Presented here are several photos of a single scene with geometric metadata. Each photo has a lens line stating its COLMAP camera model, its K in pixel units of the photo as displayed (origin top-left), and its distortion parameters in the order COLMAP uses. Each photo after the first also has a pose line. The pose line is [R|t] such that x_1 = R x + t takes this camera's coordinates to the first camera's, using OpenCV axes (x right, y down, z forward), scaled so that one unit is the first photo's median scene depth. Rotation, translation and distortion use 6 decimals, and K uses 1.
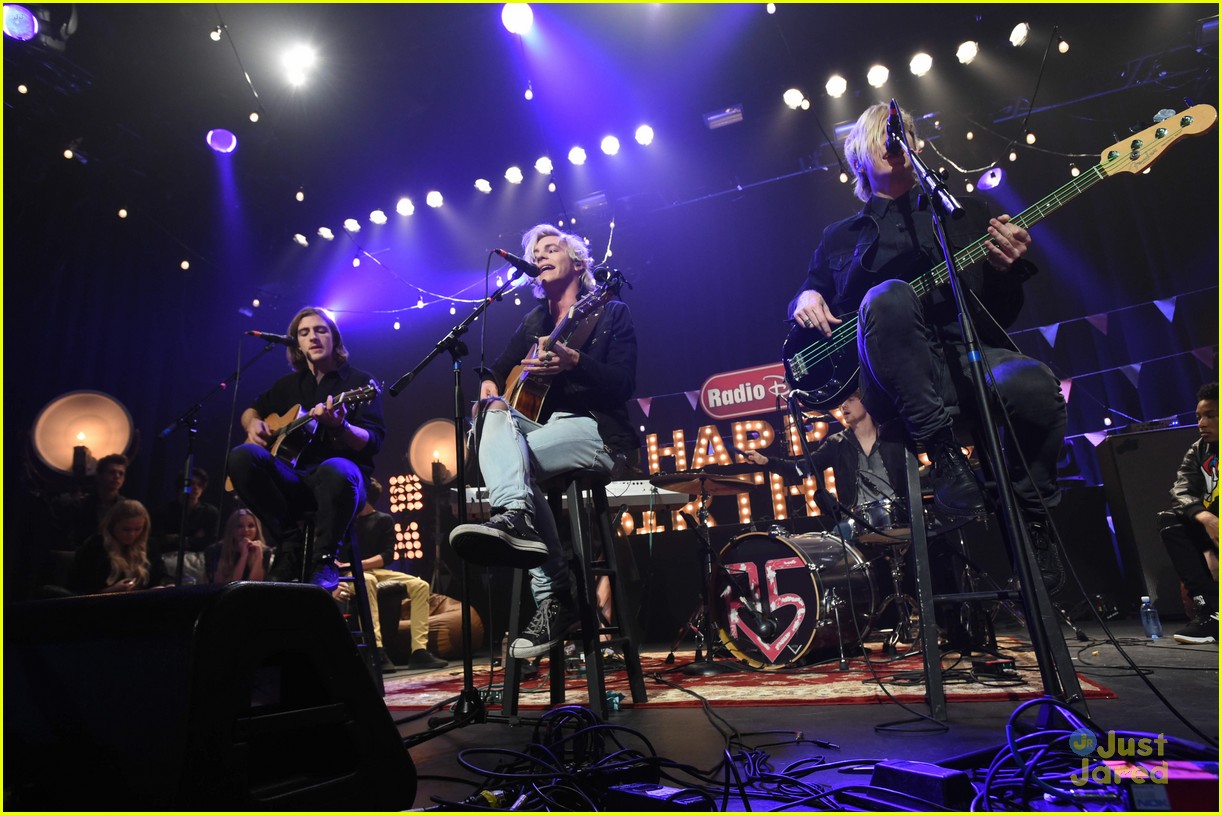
lens RADIAL K [[737.0, 0, 608.1], [0, 737.0, 400.1], [0, 0, 1]] dist [-0.012483, -0.002080]
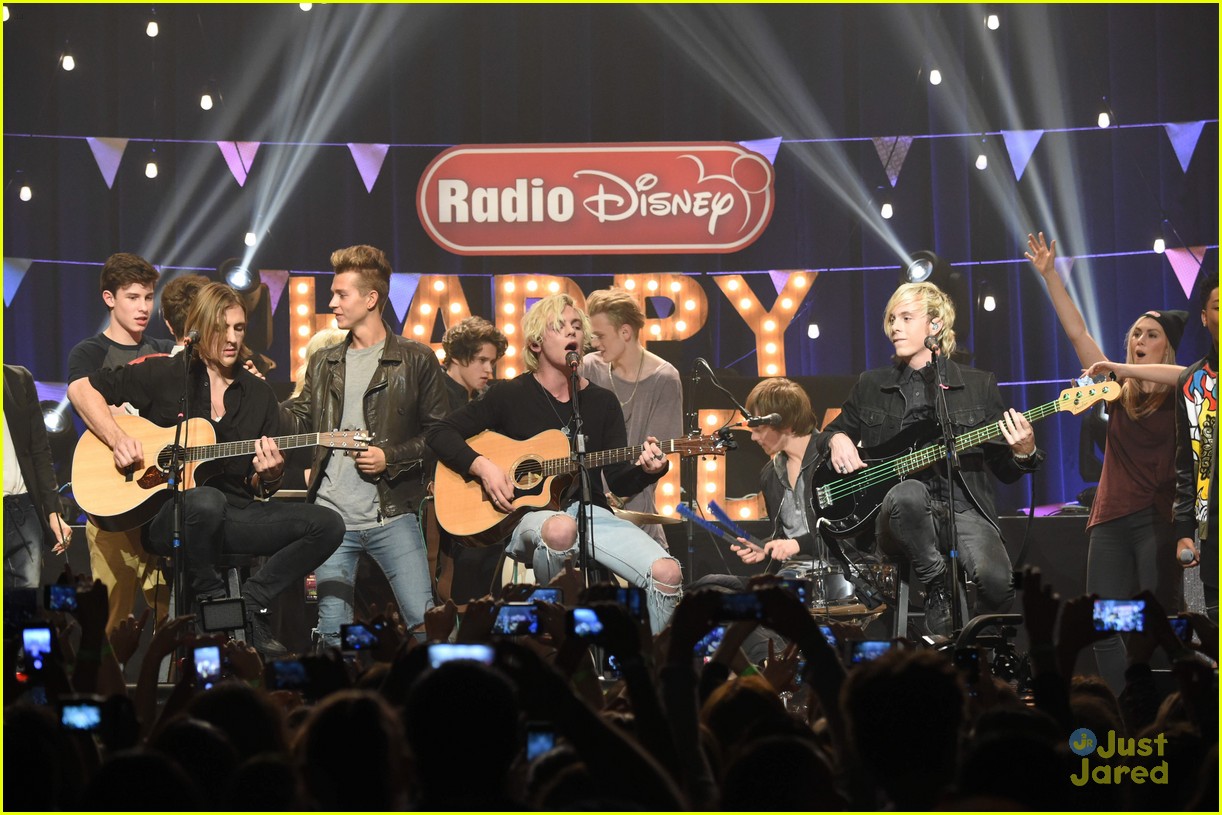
lens RADIAL K [[5580.5, 0, 611.0], [0, 5580.5, 407.5], [0, 0, 1]] dist [-0.931151, 63.254055]
pose [[0.924789, 0.065794, 0.374748, -1.115429], [-0.150267, 0.968025, 0.200869, -0.631615], [-0.349549, -0.242074, 0.905106, -2.256576]]
